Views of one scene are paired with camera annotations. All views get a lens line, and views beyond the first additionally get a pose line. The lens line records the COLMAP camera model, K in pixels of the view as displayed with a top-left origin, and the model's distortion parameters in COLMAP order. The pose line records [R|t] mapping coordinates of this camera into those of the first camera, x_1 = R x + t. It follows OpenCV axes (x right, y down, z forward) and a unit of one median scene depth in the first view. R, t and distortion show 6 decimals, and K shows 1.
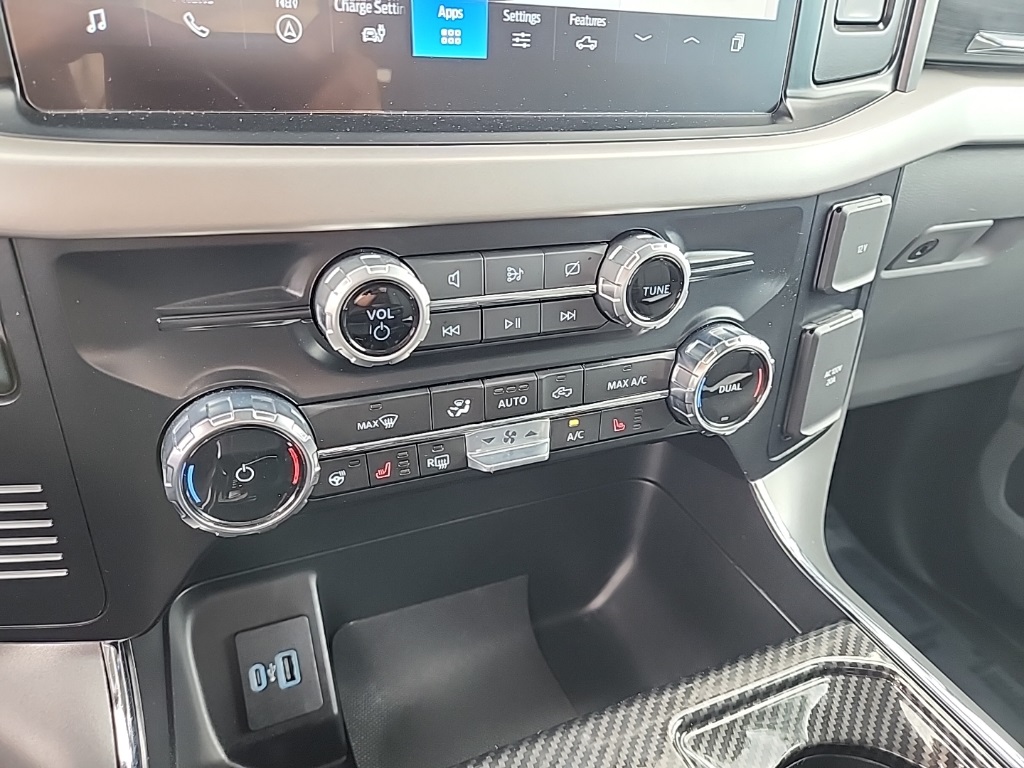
lens RADIAL K [[697.6, 0, 519.2], [0, 697.6, 389.8], [0, 0, 1]] dist [0.089726, -0.079510]
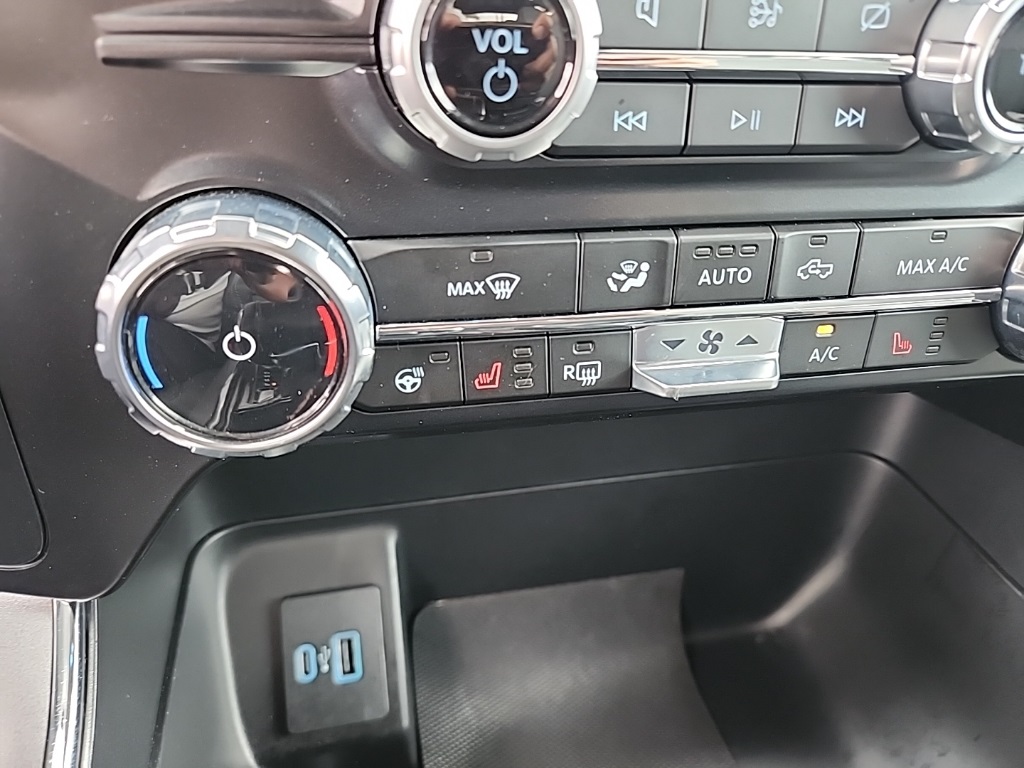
lens RADIAL K [[697.6, 0, 519.2], [0, 697.6, 389.8], [0, 0, 1]] dist [0.089726, -0.079510]
pose [[0.981070, 0.085010, -0.173996, -0.063534], [-0.077430, 0.995748, 0.049909, 0.090485], [0.177498, -0.035491, 0.983481, 0.412562]]
